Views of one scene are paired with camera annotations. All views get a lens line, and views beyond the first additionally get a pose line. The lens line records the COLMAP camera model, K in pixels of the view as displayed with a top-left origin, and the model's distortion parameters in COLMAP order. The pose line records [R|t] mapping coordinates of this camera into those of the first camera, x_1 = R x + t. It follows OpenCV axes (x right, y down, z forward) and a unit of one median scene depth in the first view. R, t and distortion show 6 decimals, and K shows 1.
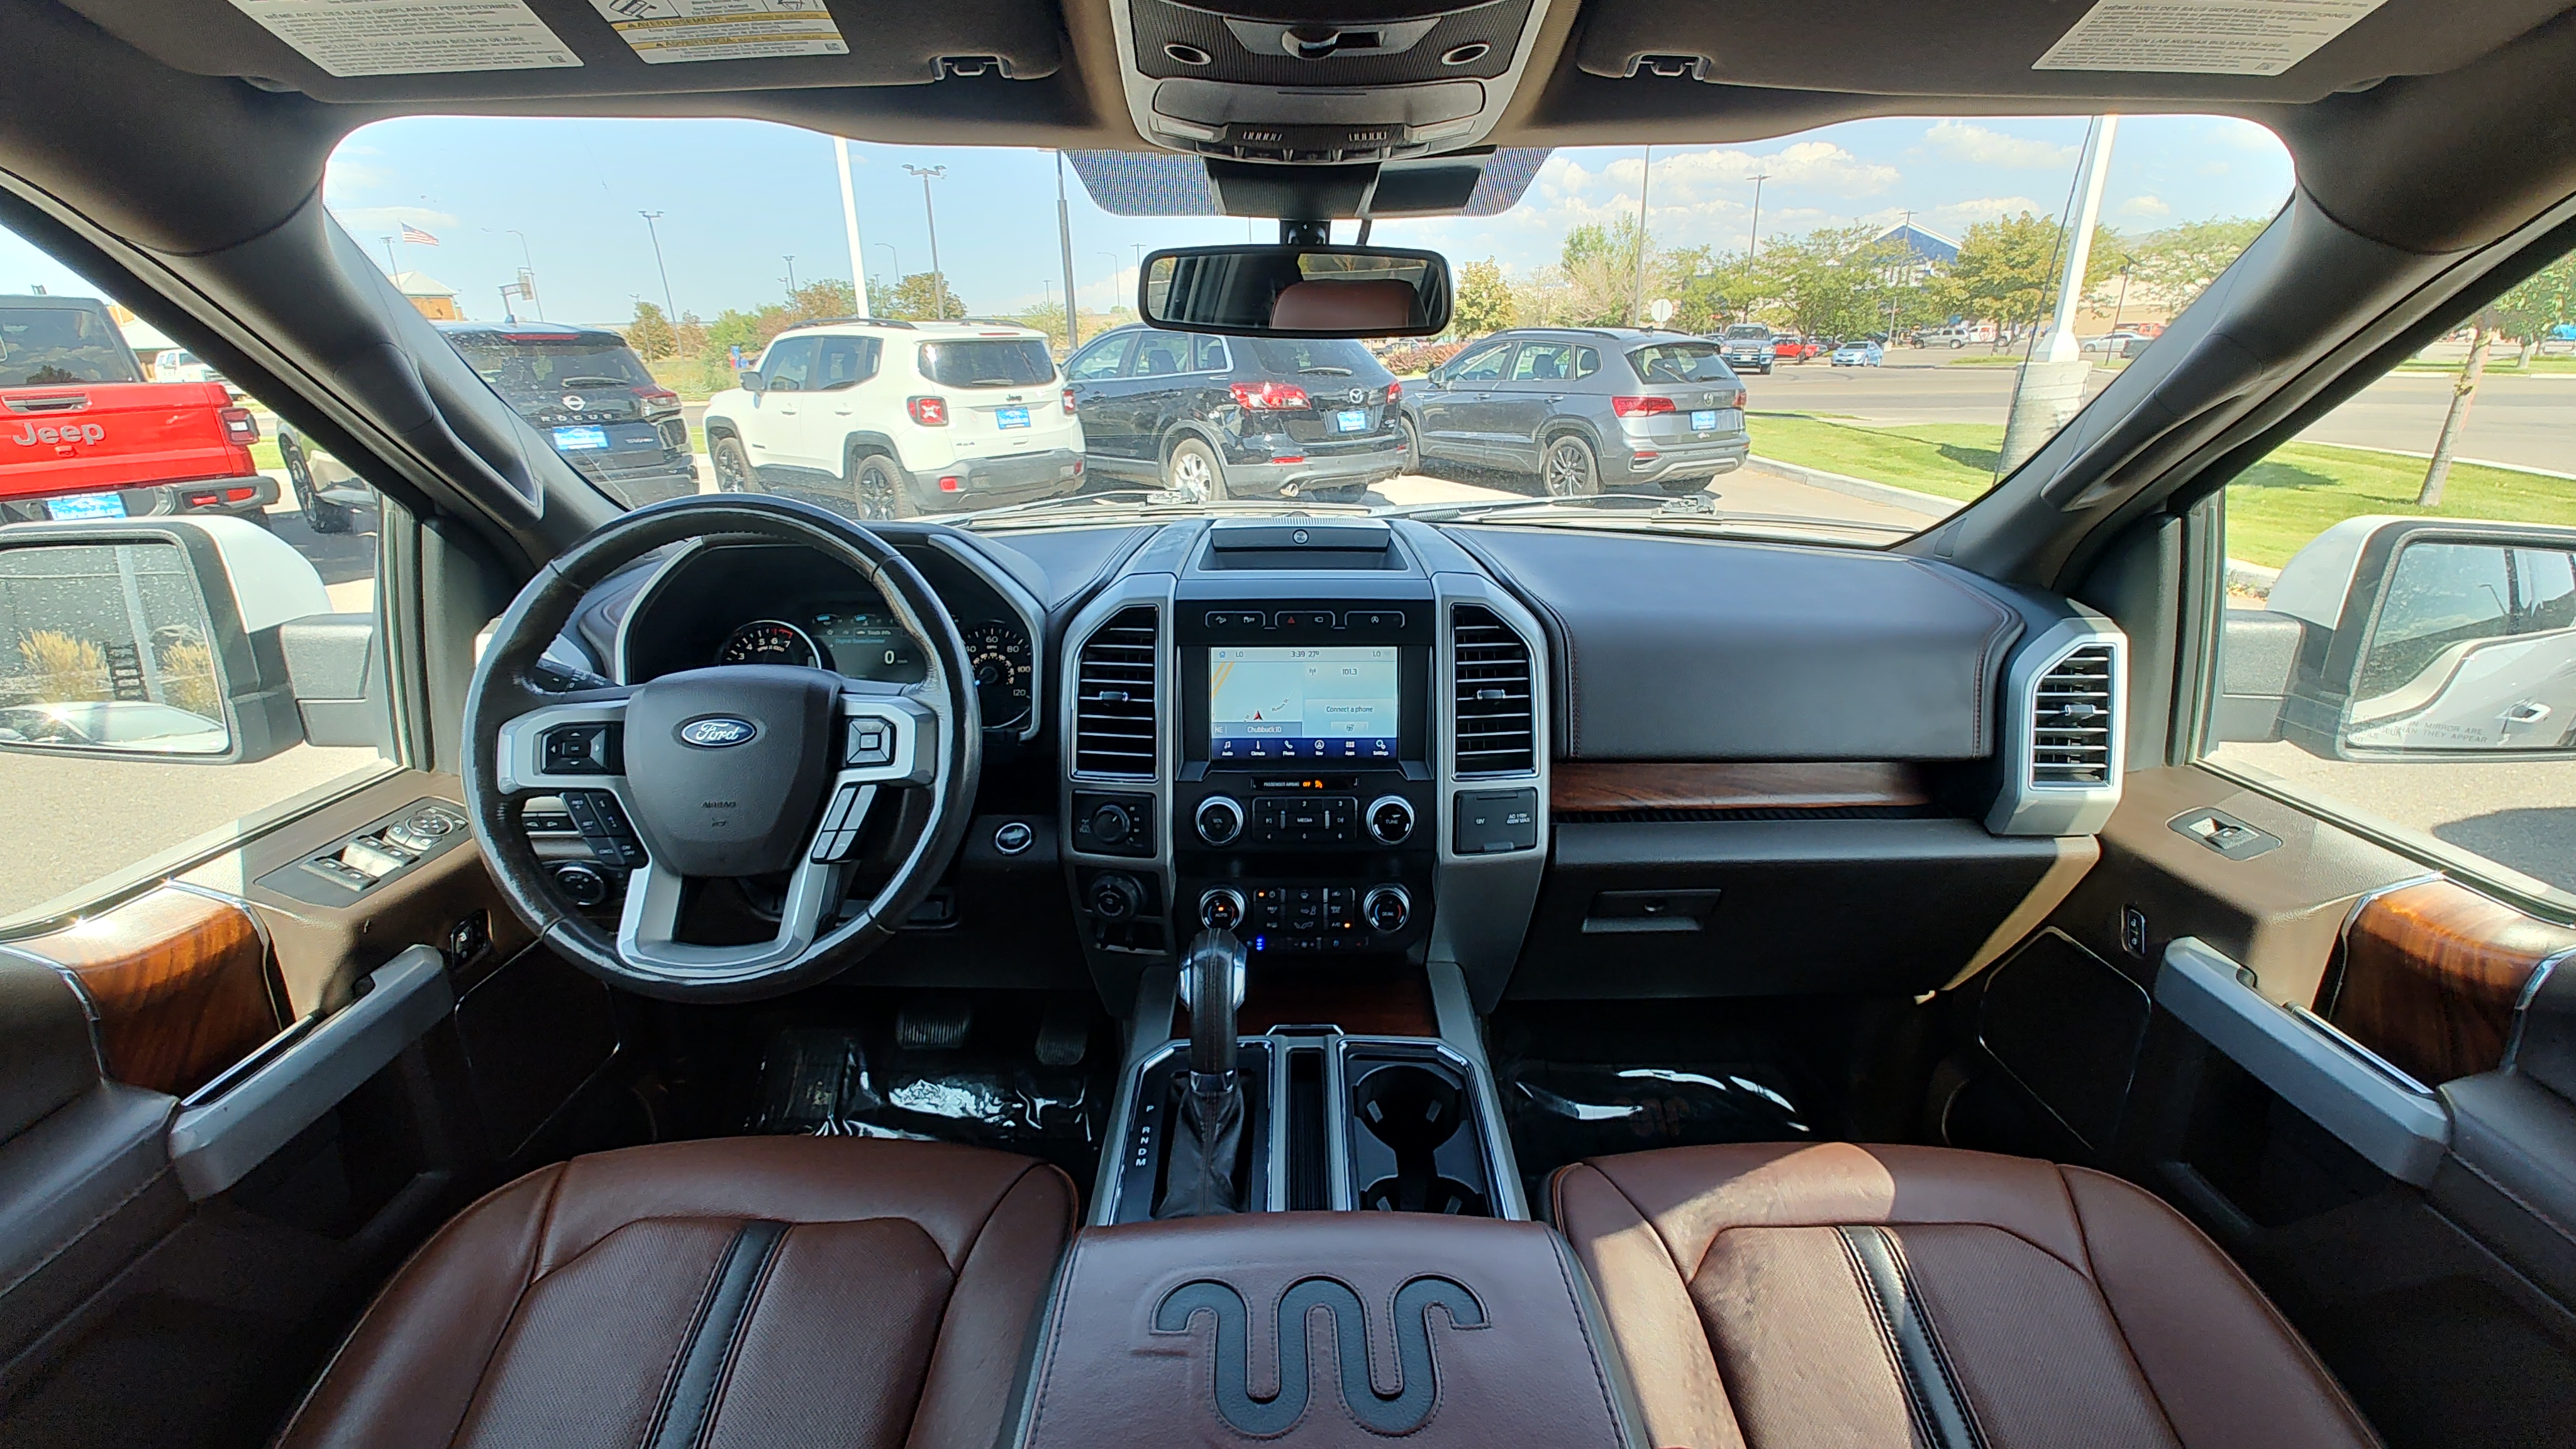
lens RADIAL K [[1079.0, 0, 1289.2], [0, 1079.0, 715.1], [0, 0, 1]] dist [-0.002259, 0.002222]
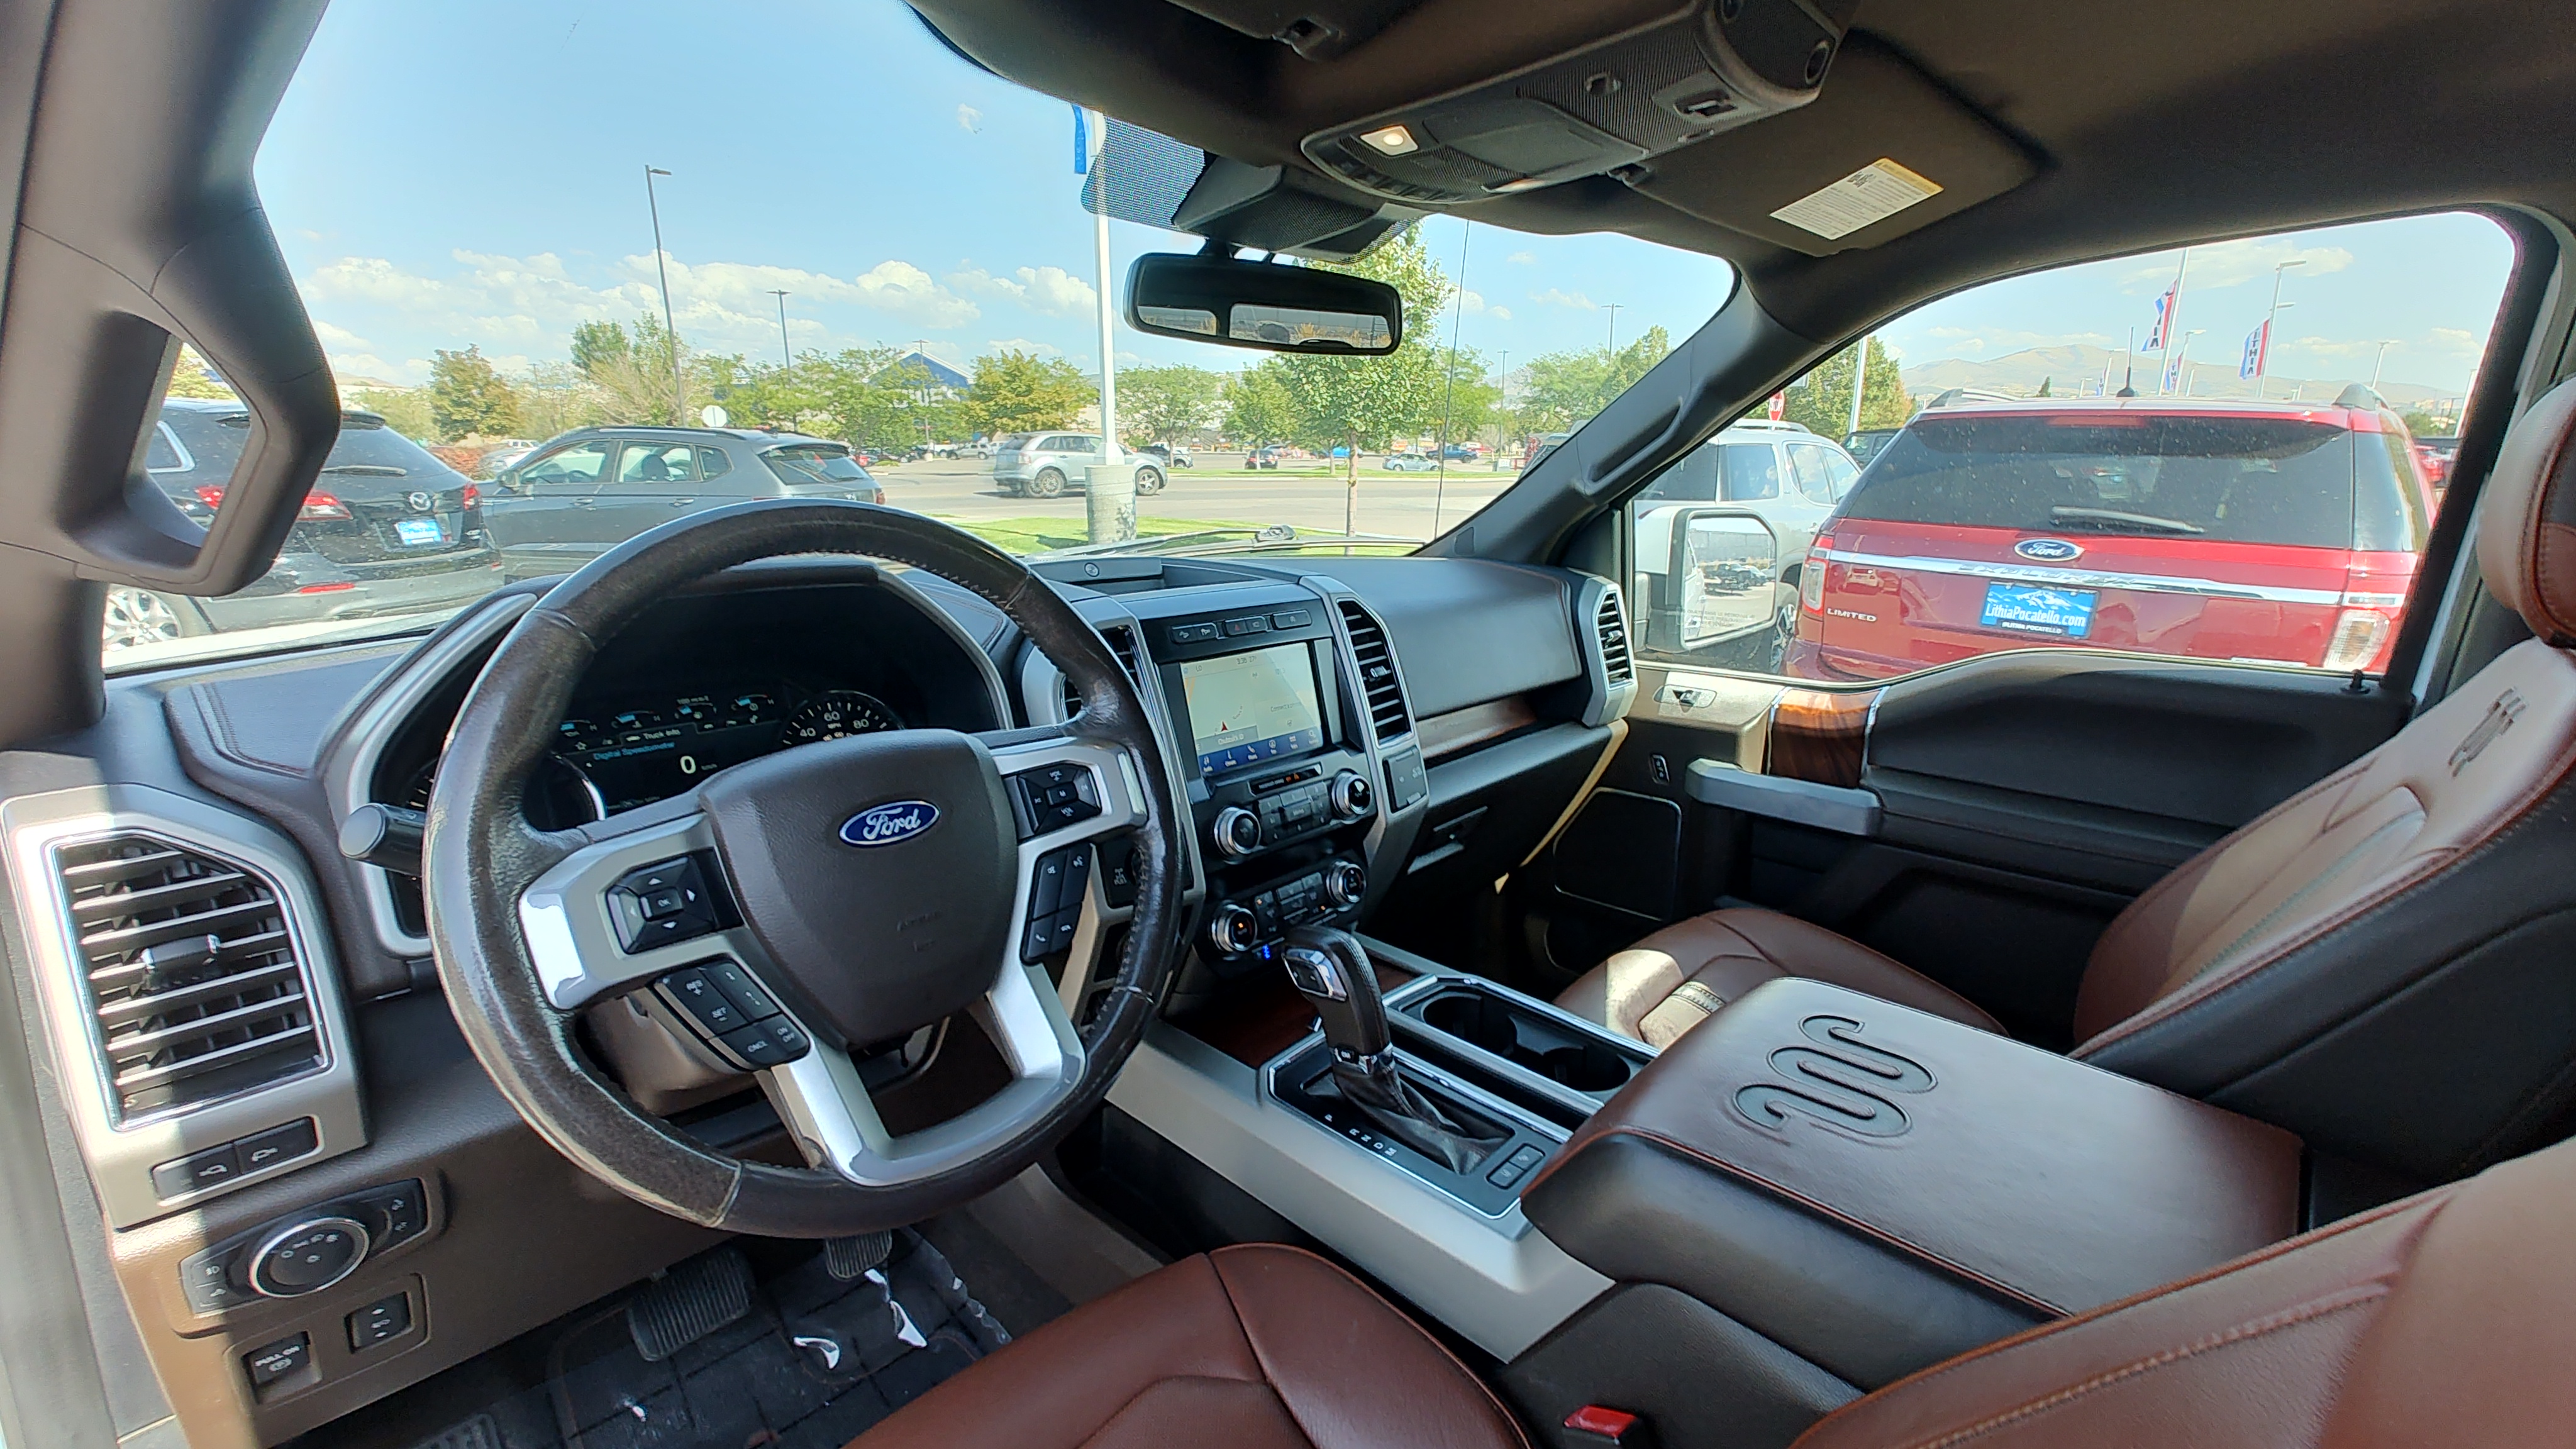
lens RADIAL K [[1079.0, 0, 1294.3], [0, 1079.0, 715.4], [0, 0, 1]] dist [-0.002259, 0.002222]
pose [[0.688154, -0.158538, 0.708033, -0.686020], [0.225256, 0.974299, -0.000773, 0.006312], [-0.689713, 0.160021, 0.706179, 0.244581]]
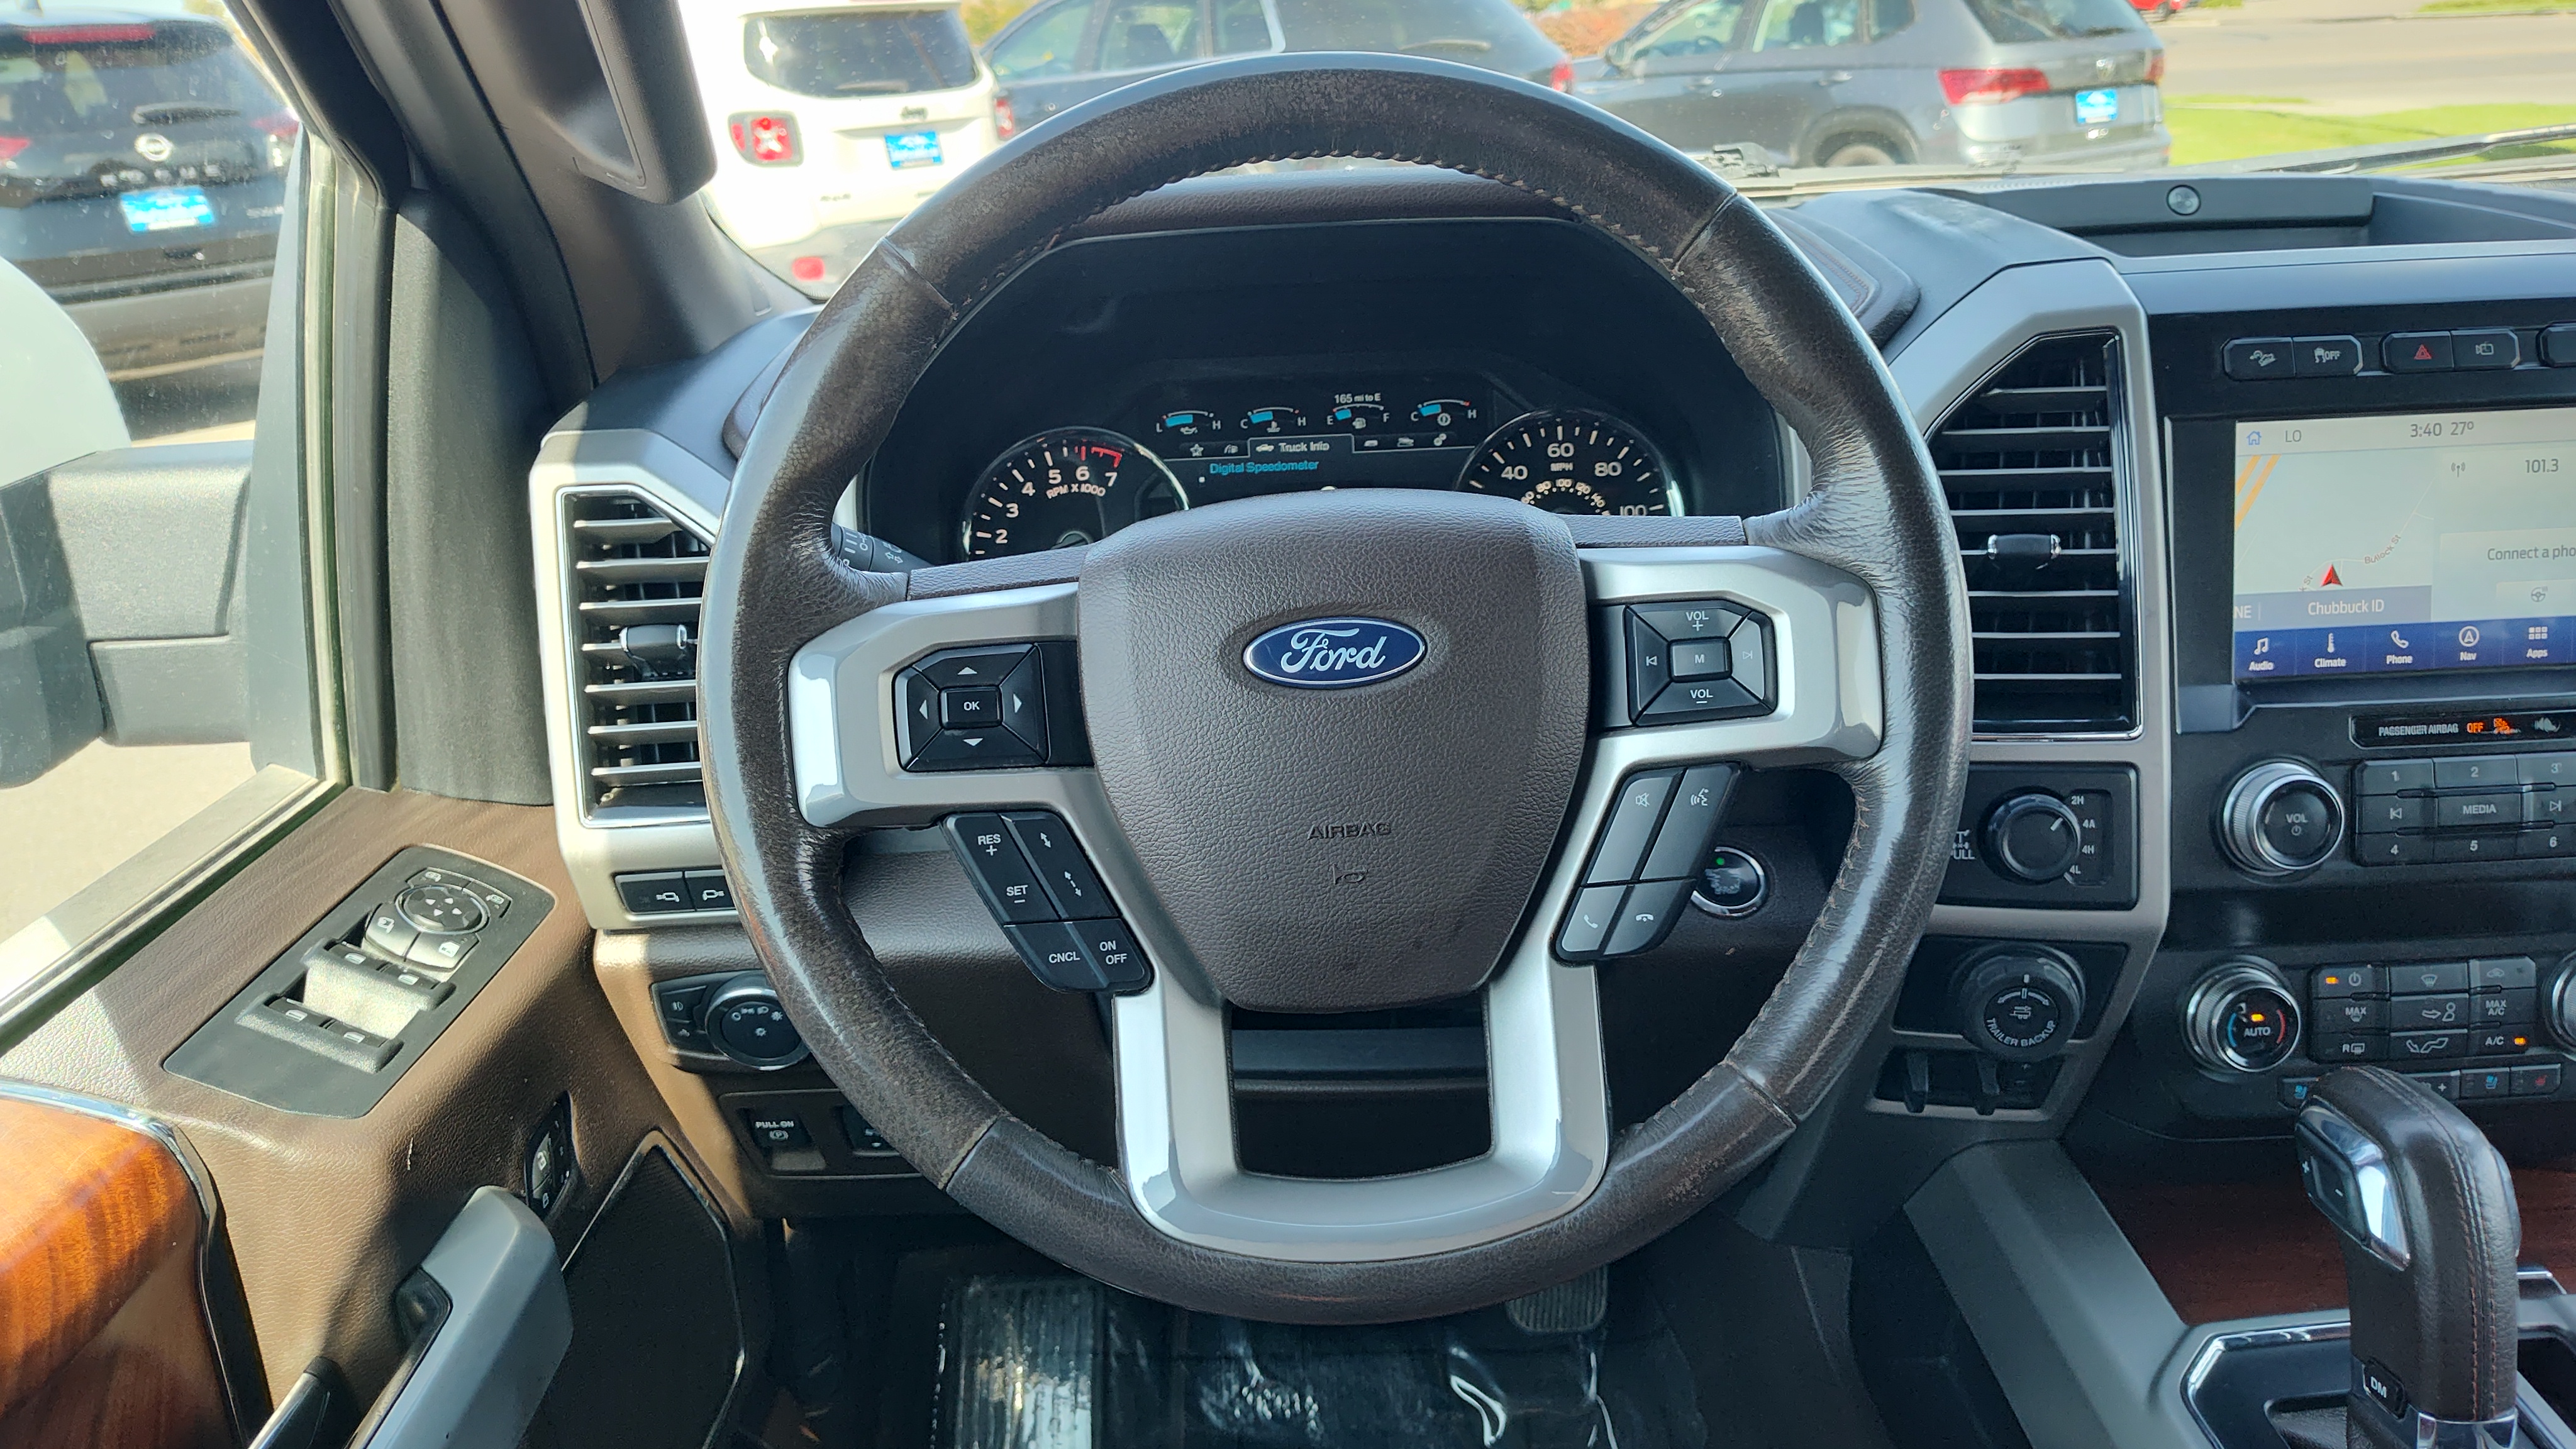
lens RADIAL K [[1792.1, 0, 1321.1], [0, 1792.1, 738.5], [0, 0, 1]] dist [-0.006830, 0.016706]
pose [[0.999013, -0.044129, 0.005143, -0.442006], [0.043843, 0.997962, 0.046373, 0.014104], [-0.007179, -0.046102, 0.998911, 0.270261]]
